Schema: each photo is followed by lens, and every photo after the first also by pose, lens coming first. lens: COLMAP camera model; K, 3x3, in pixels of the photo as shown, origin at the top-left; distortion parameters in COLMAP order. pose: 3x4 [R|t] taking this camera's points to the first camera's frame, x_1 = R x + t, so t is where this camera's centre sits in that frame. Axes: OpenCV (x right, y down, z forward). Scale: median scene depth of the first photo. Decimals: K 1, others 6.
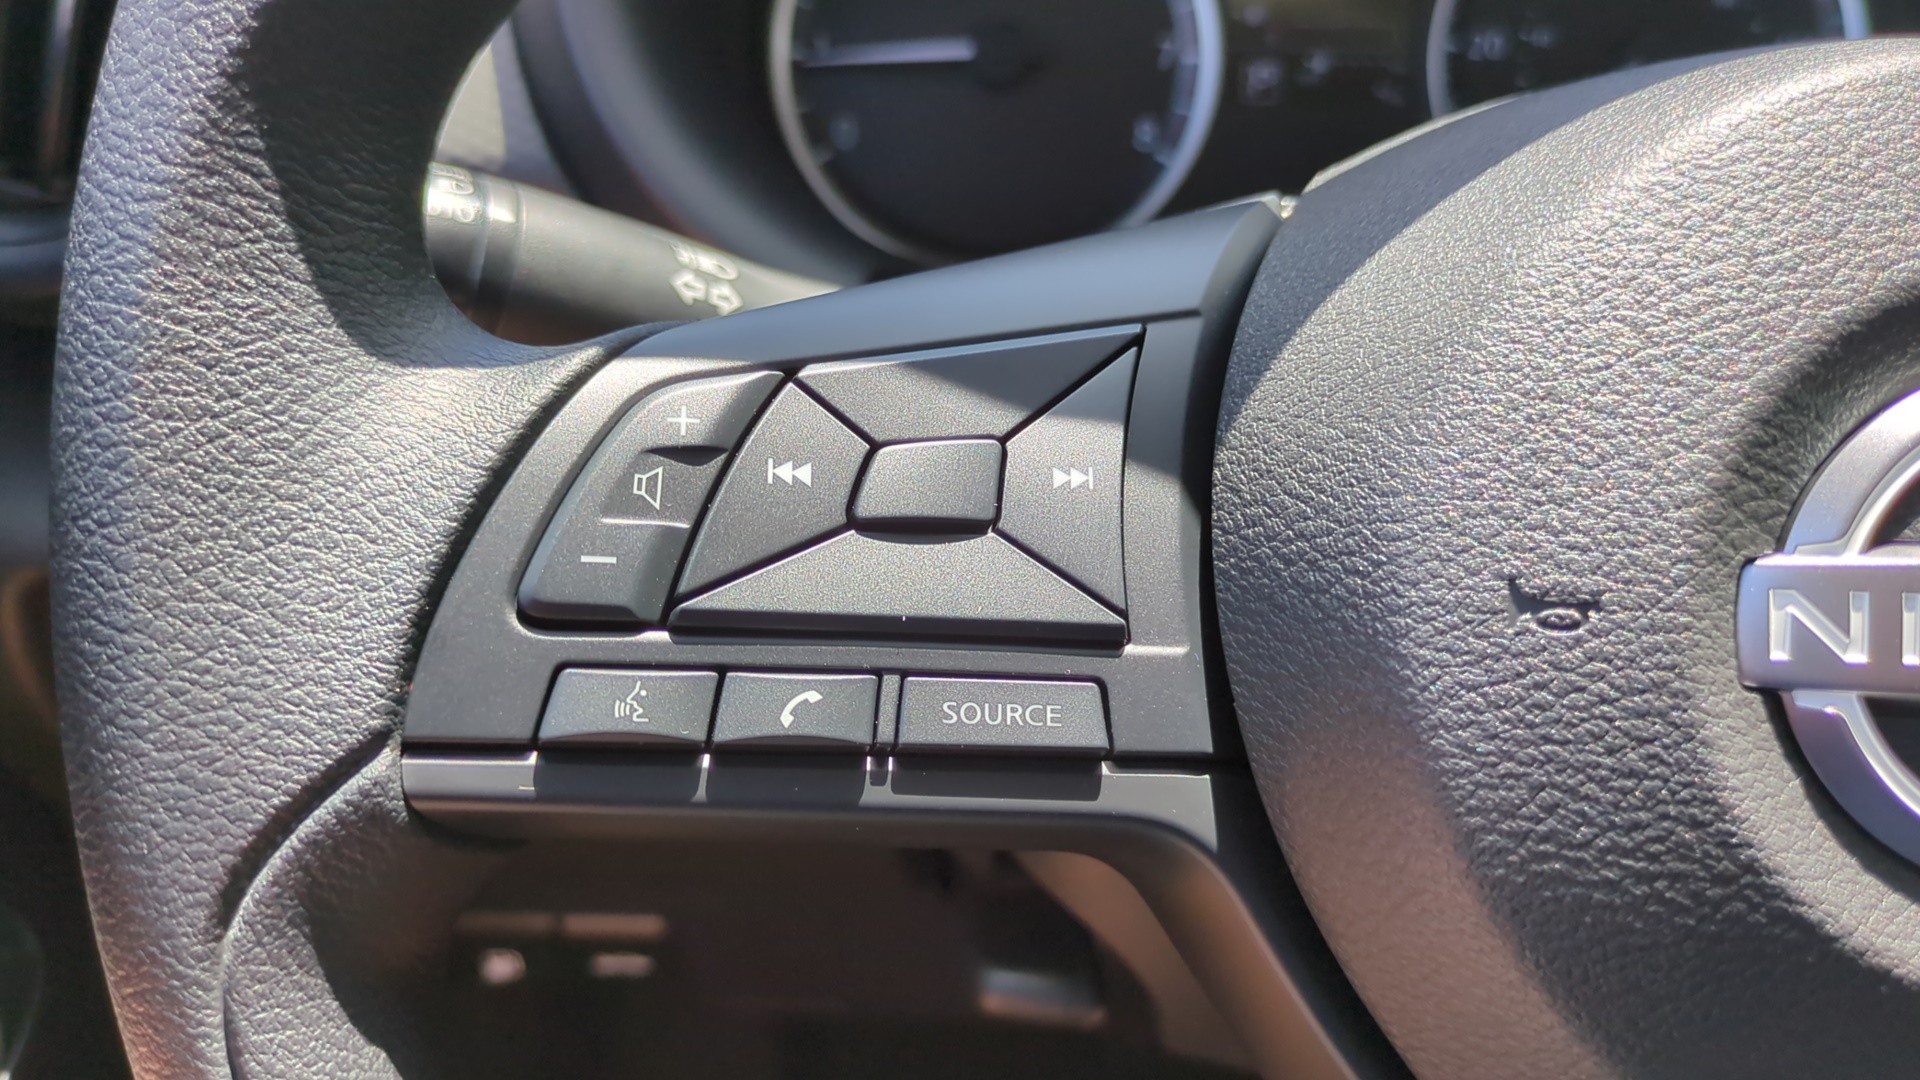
lens RADIAL K [[1647.0, 0, 956.5], [0, 1647.0, 513.3], [0, 0, 1]] dist [0.058397, -0.098832]
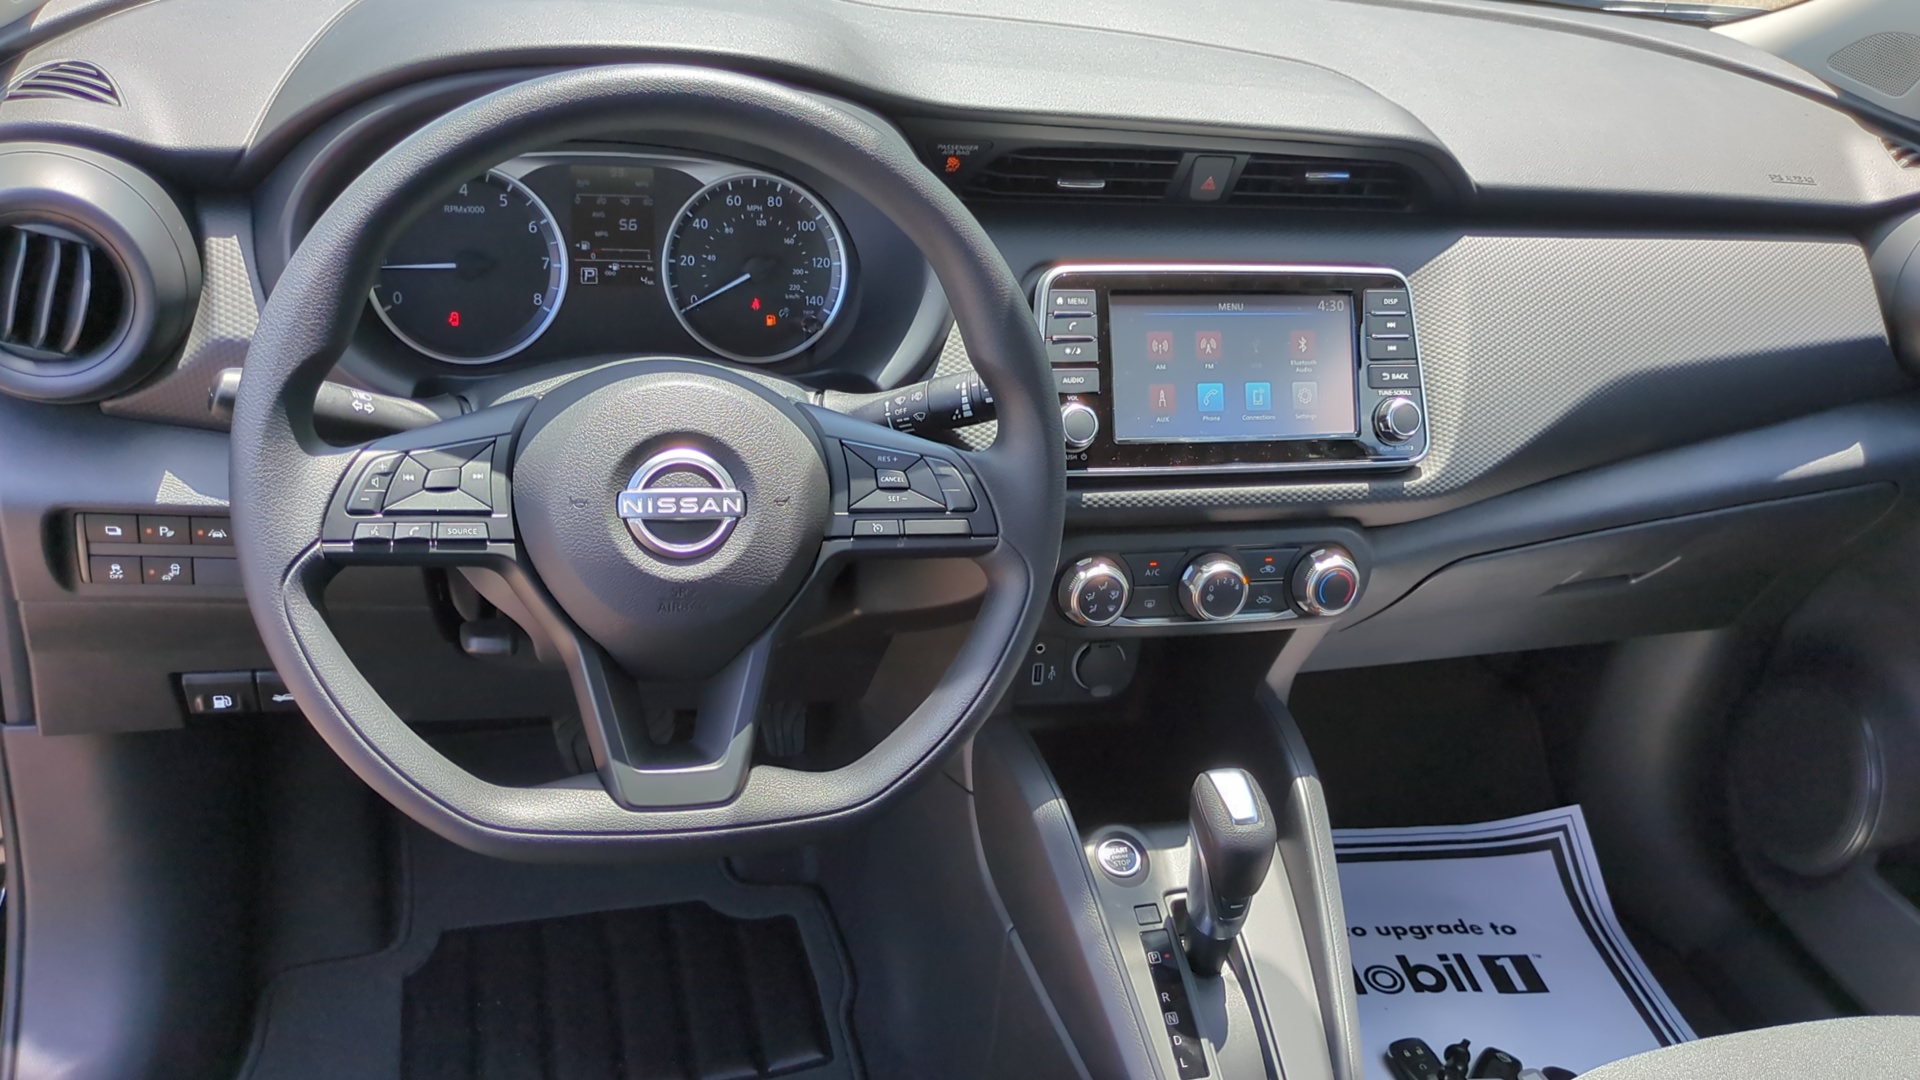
lens RADIAL K [[1647.0, 0, 956.5], [0, 1647.0, 513.3], [0, 0, 1]] dist [0.058397, -0.098832]
pose [[0.960761, -0.034753, 0.275191, 0.083311], [0.017231, 0.997682, 0.065838, -0.193963], [-0.276841, -0.058513, 0.959133, -3.615370]]
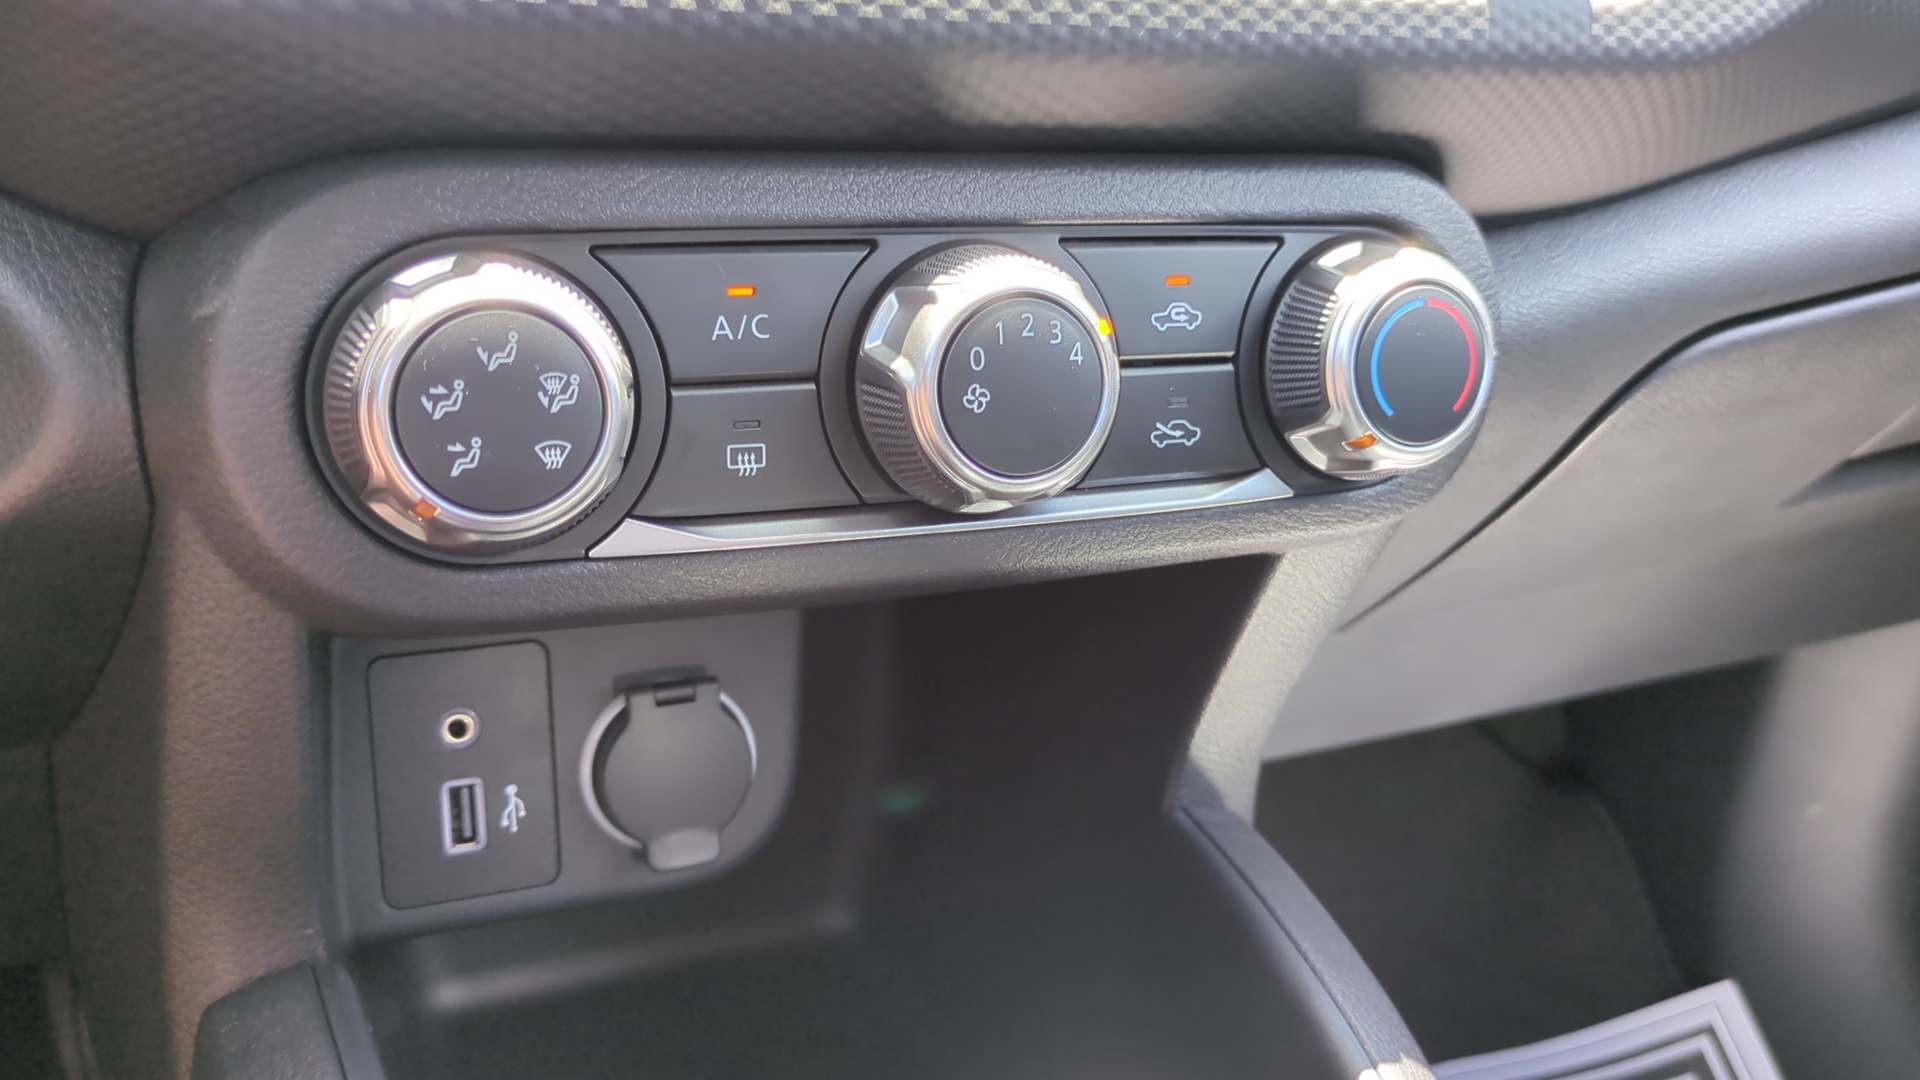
lens RADIAL K [[1647.0, 0, 956.5], [0, 1647.0, 513.3], [0, 0, 1]] dist [0.058397, -0.098832]
pose [[0.916175, -0.088070, 0.390983, 2.021682], [0.116755, 0.991893, -0.050161, 0.710777], [-0.383396, 0.091606, 0.919030, 0.555353]]
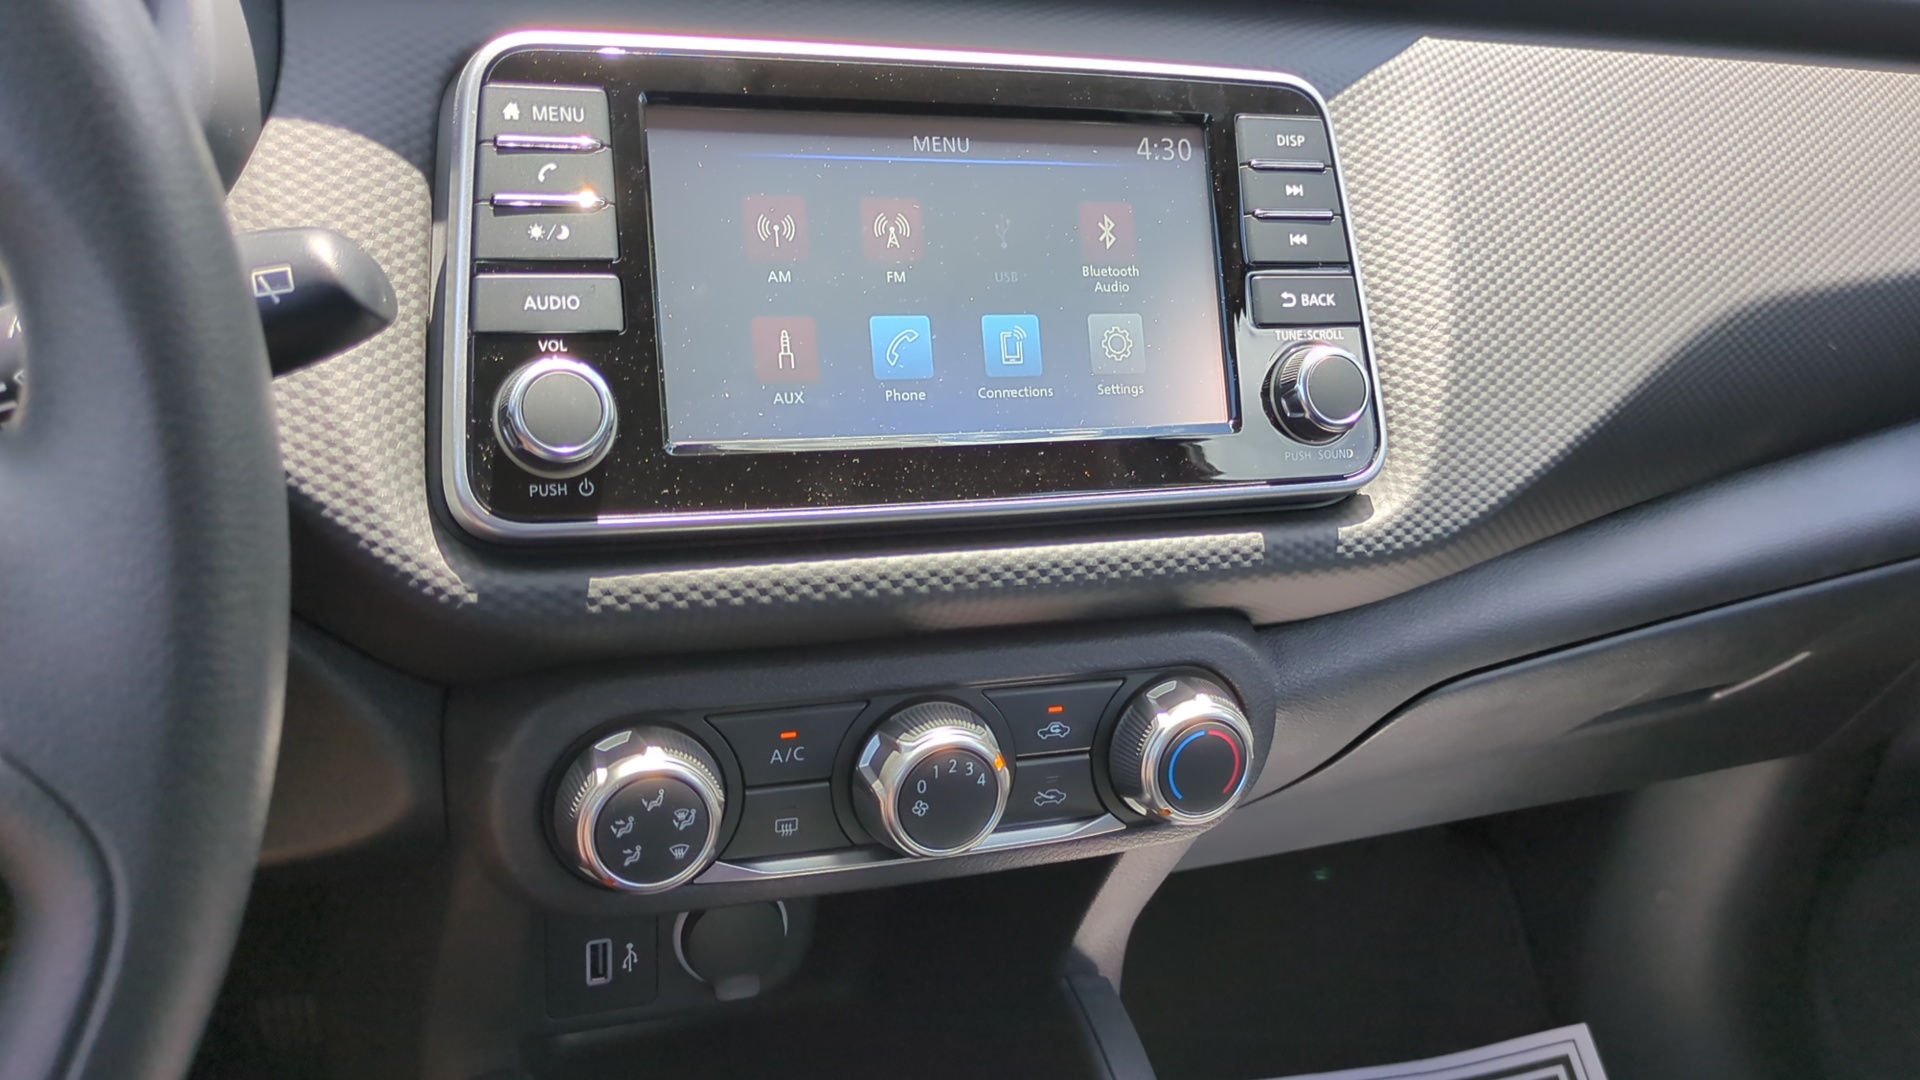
lens RADIAL K [[1647.0, 0, 956.5], [0, 1647.0, 513.3], [0, 0, 1]] dist [0.058397, -0.098832]
pose [[0.934865, -0.053345, 0.350972, 1.798132], [0.051443, 0.998567, 0.014748, 0.027295], [-0.351256, 0.004268, 0.936270, -0.549512]]
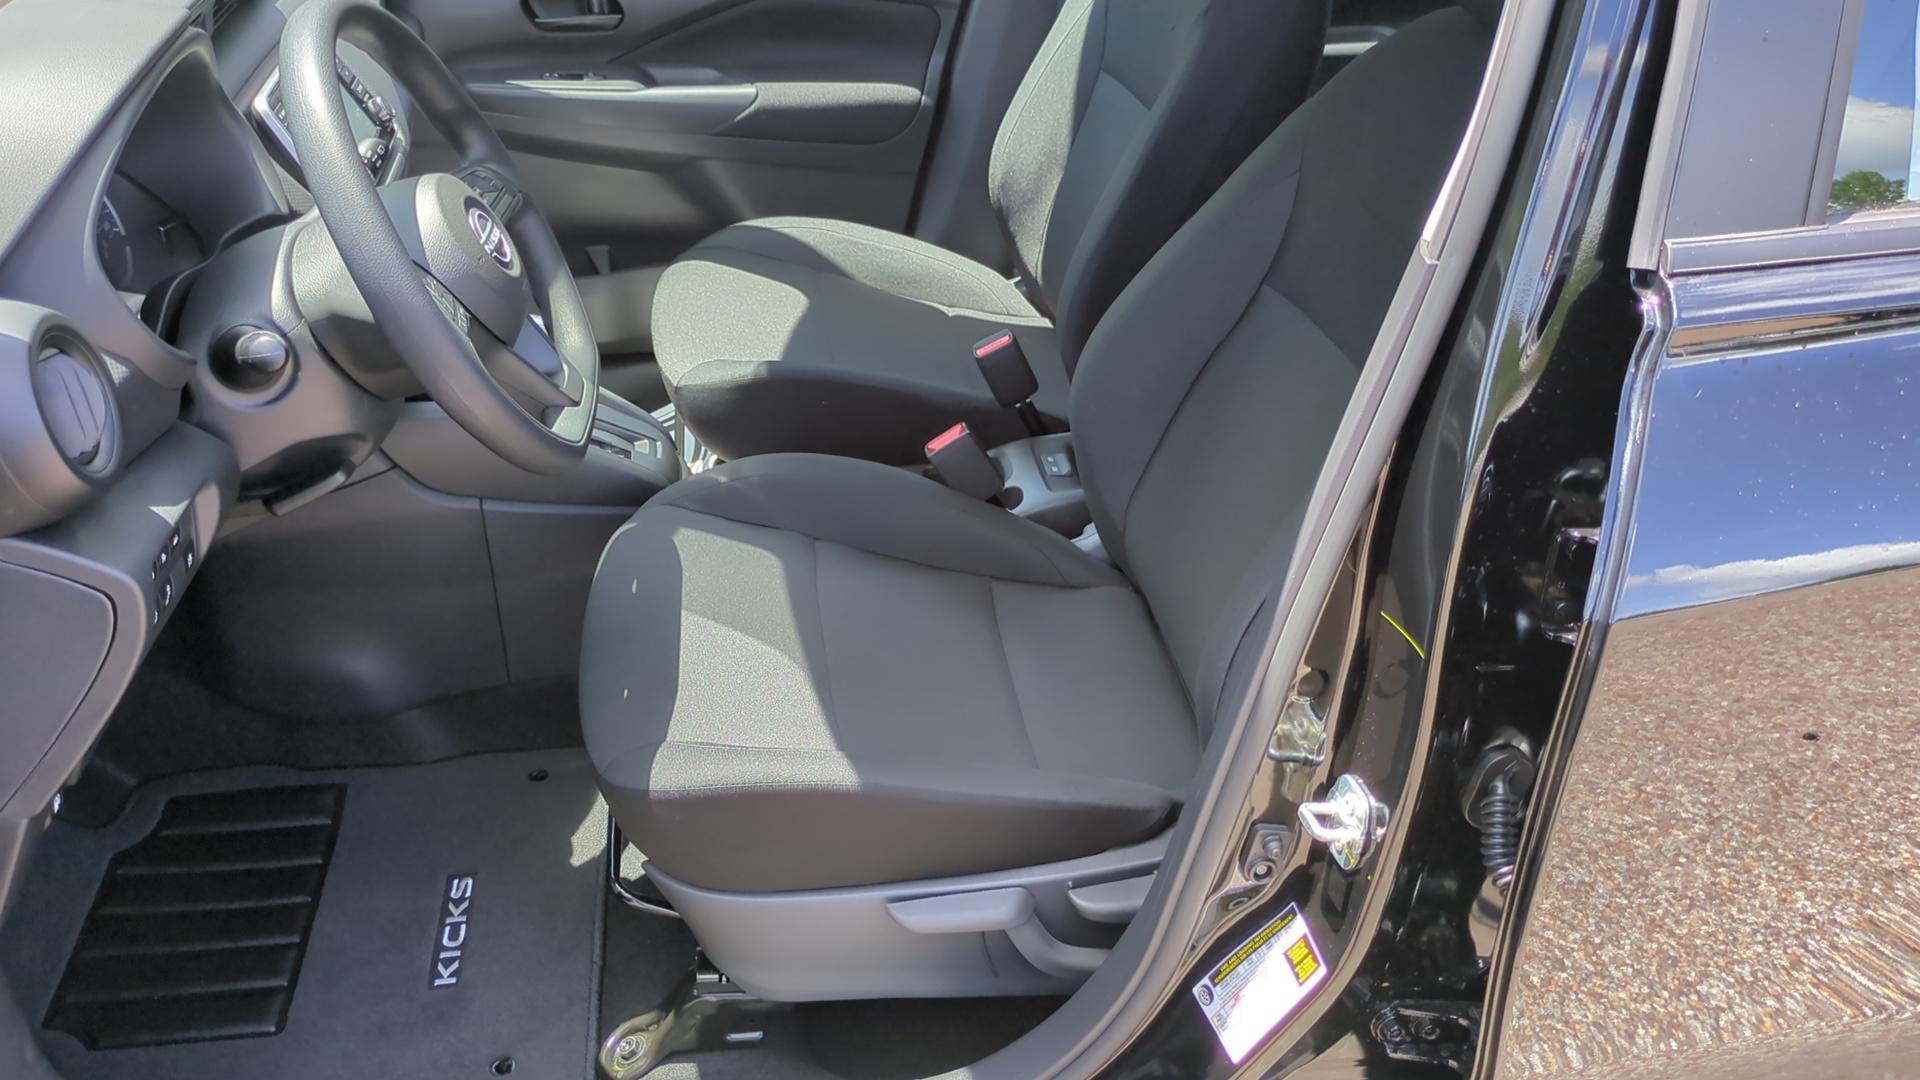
lens RADIAL K [[1647.0, 0, 956.5], [0, 1647.0, 513.3], [0, 0, 1]] dist [0.058397, -0.098832]
pose [[-0.126479, -0.515575, 0.847458, -6.609577], [0.416879, 0.747589, 0.517033, -1.986033], [-0.900120, 0.418681, 0.120378, -1.351033]]
